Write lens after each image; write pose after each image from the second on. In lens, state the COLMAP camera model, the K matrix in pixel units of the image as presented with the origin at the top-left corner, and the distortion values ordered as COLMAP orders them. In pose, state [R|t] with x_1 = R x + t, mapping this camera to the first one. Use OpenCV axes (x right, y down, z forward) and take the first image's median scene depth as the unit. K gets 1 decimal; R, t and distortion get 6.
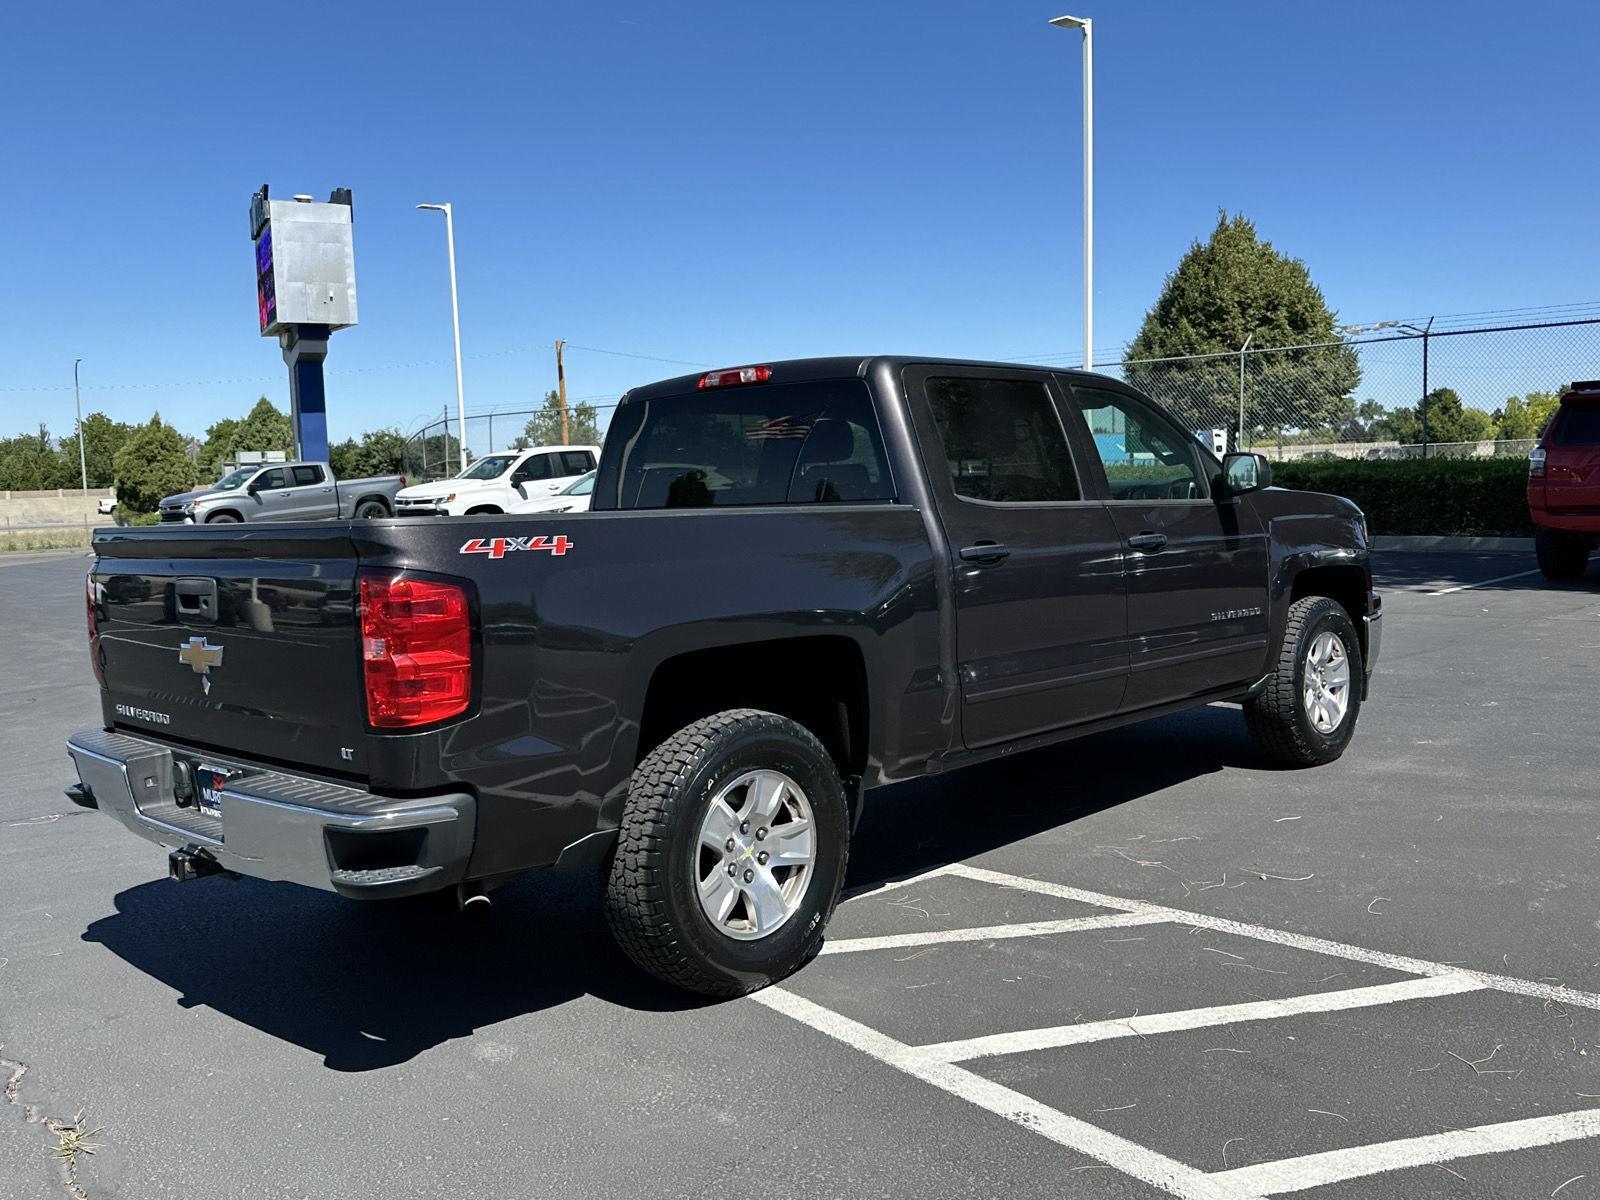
lens RADIAL K [[1402.1, 0, 805.8], [0, 1402.1, 584.3], [0, 0, 1]] dist [0.101818, -0.171747]
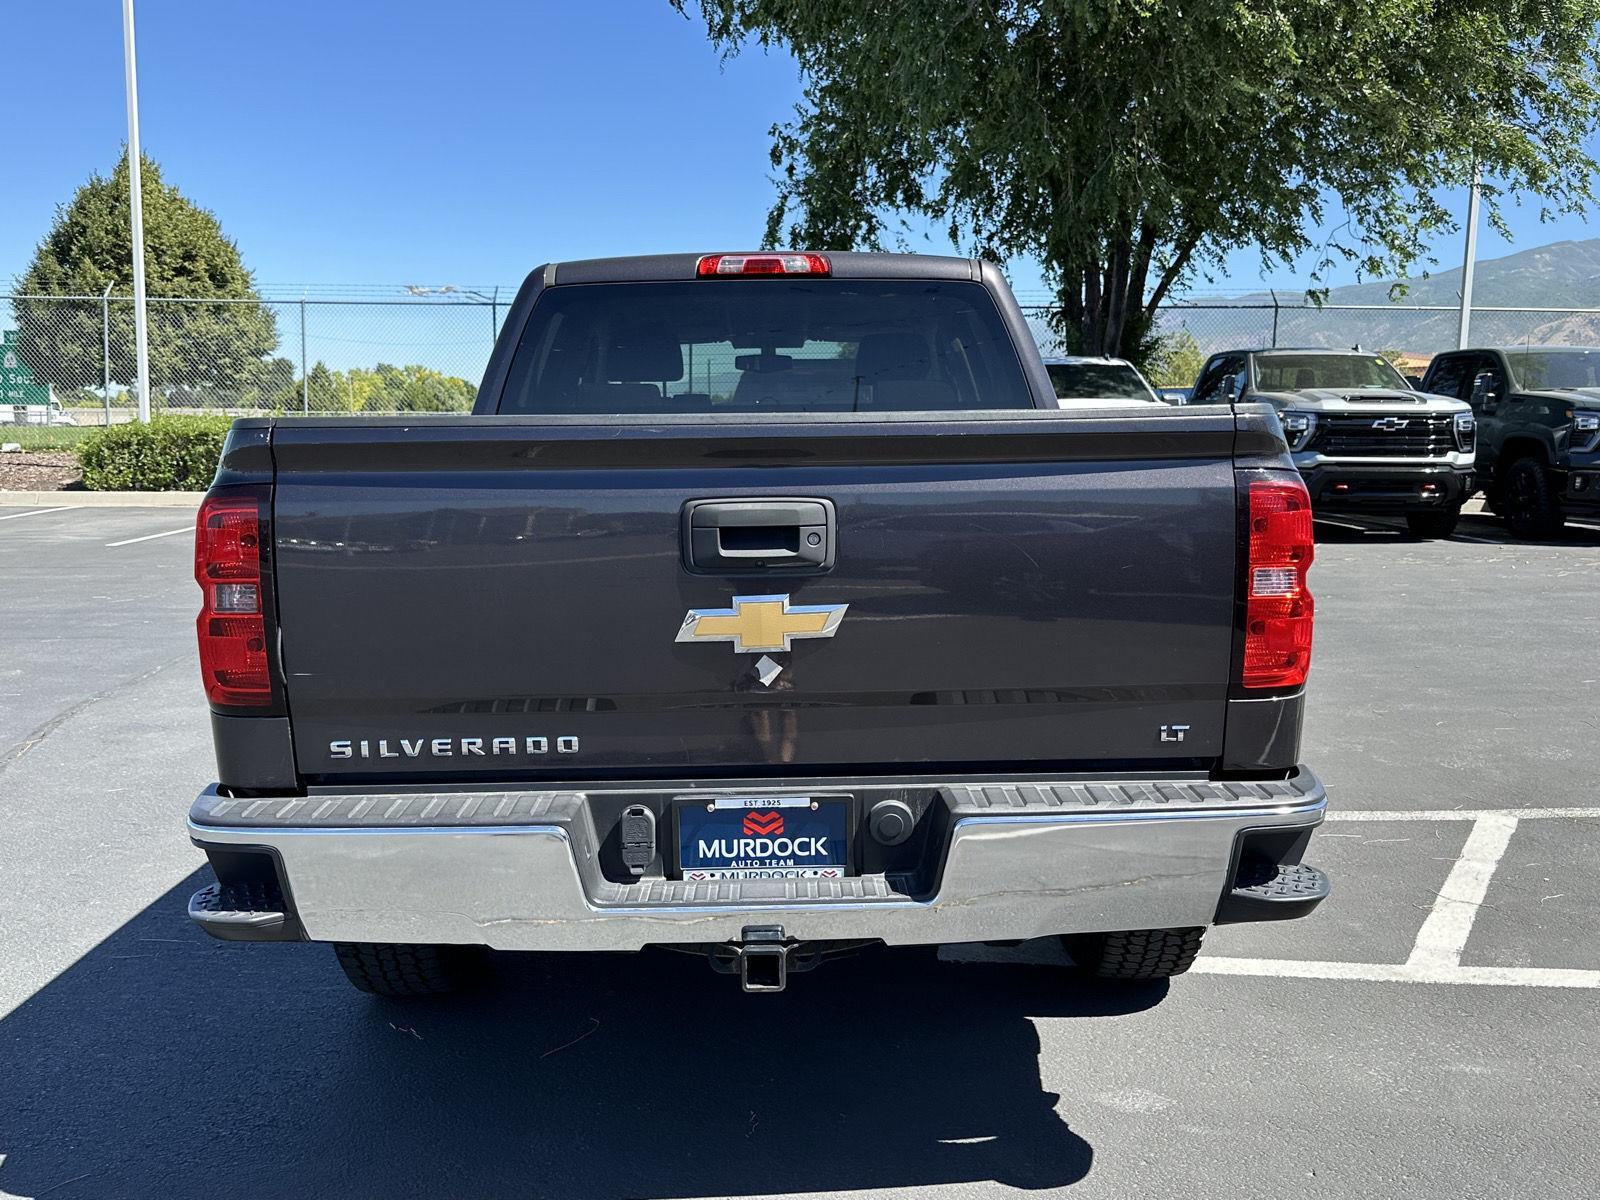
lens RADIAL K [[1402.1, 0, 796.9], [0, 1402.1, 603.6], [0, 0, 1]] dist [0.101818, -0.171747]
pose [[0.707669, -0.056210, 0.704305, -0.149911], [0.030936, 0.998339, 0.048593, 0.002150], [-0.705867, -0.012600, 0.708233, 0.098509]]
